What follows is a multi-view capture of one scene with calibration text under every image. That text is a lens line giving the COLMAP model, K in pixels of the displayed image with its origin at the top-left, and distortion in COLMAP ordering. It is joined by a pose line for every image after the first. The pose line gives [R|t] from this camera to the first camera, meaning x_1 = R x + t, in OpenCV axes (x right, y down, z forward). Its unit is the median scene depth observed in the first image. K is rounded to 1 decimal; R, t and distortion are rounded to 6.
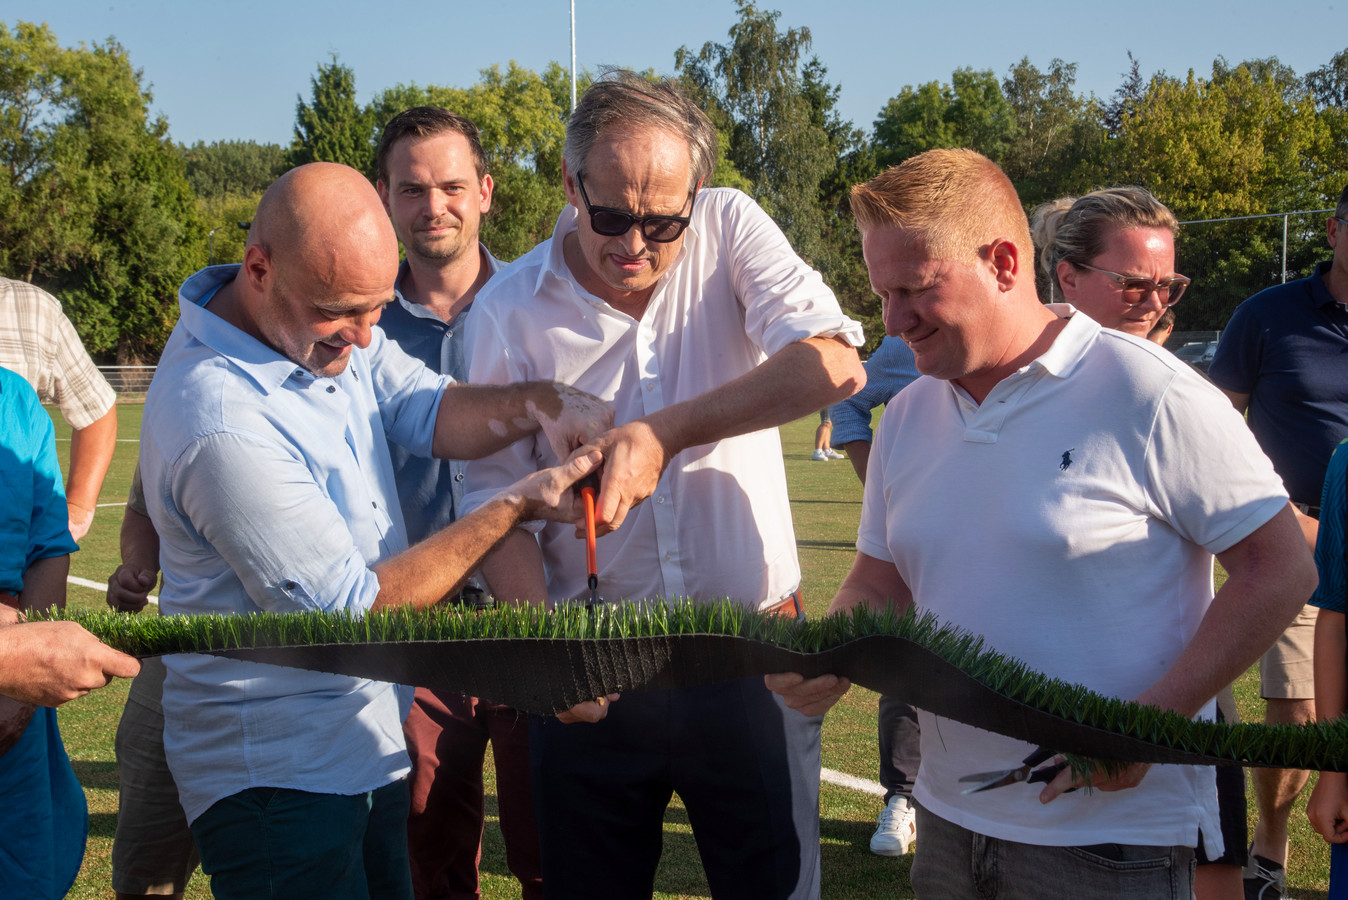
lens RADIAL K [[2097.7, 0, 674.0], [0, 2097.7, 450.0], [0, 0, 1]] dist [0.247529, 0.056947]
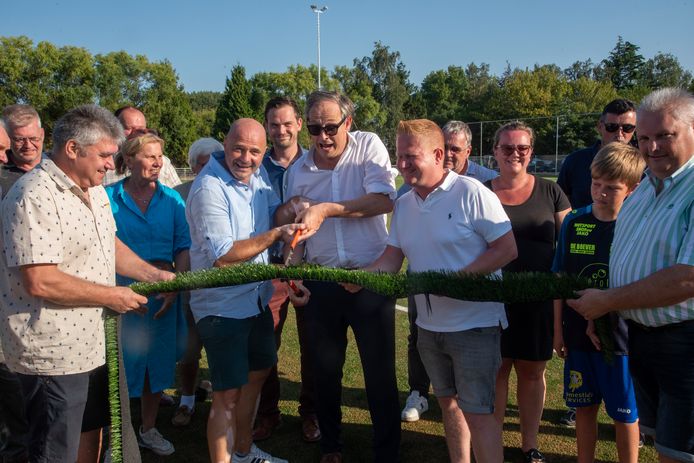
lens RADIAL K [[1080.0, 0, 347.0], [0, 1080.0, 231.5], [0, 0, 1]] dist [0.247529, 0.056947]
pose [[0.999945, -0.002344, -0.010268, 0.006221], [0.002911, 0.998447, 0.055638, -0.034280], [0.010122, -0.055664, 0.998398, -0.520814]]
